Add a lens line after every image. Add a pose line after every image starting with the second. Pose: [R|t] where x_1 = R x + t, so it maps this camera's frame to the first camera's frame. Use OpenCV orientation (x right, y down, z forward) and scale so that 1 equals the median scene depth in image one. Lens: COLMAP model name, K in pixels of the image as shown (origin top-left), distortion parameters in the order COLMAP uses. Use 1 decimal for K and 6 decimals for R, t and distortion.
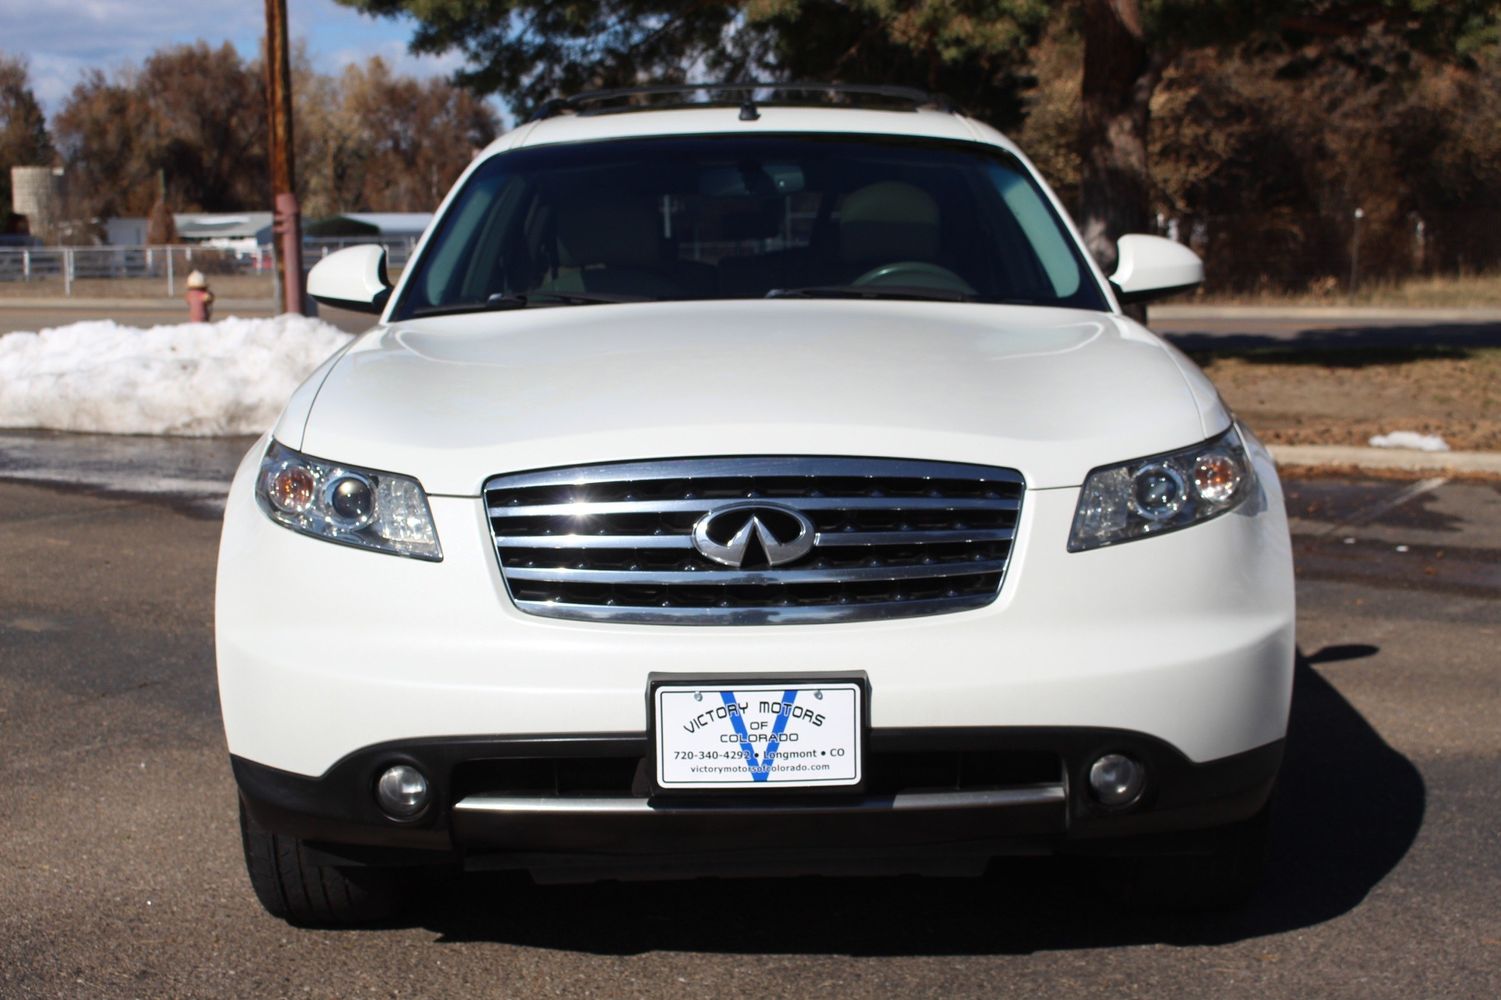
lens RADIAL K [[2174.7, 0, 751.5], [0, 2174.7, 496.4], [0, 0, 1]] dist [-0.045324, 0.000000]
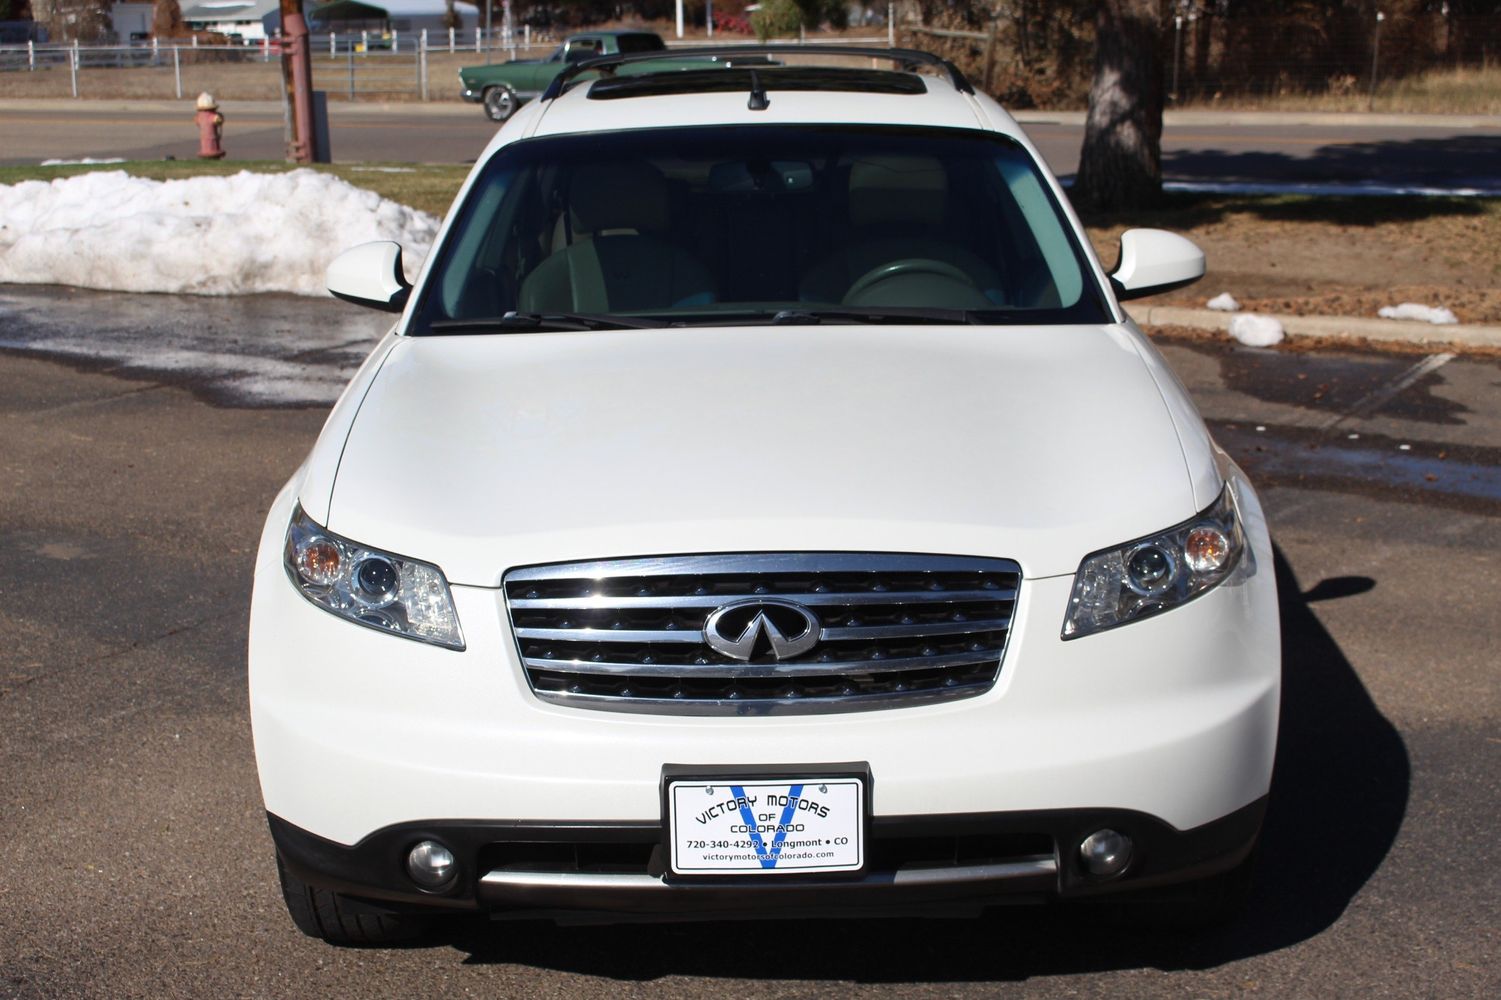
lens RADIAL K [[2174.7, 0, 753.9], [0, 2174.7, 496.4], [0, 0, 1]] dist [-0.045324, 0.000000]
pose [[0.999979, -0.003026, -0.005793, 0.002976], [0.003582, 0.995129, 0.098520, -0.126934], [0.005467, -0.098539, 0.995118, -0.030902]]
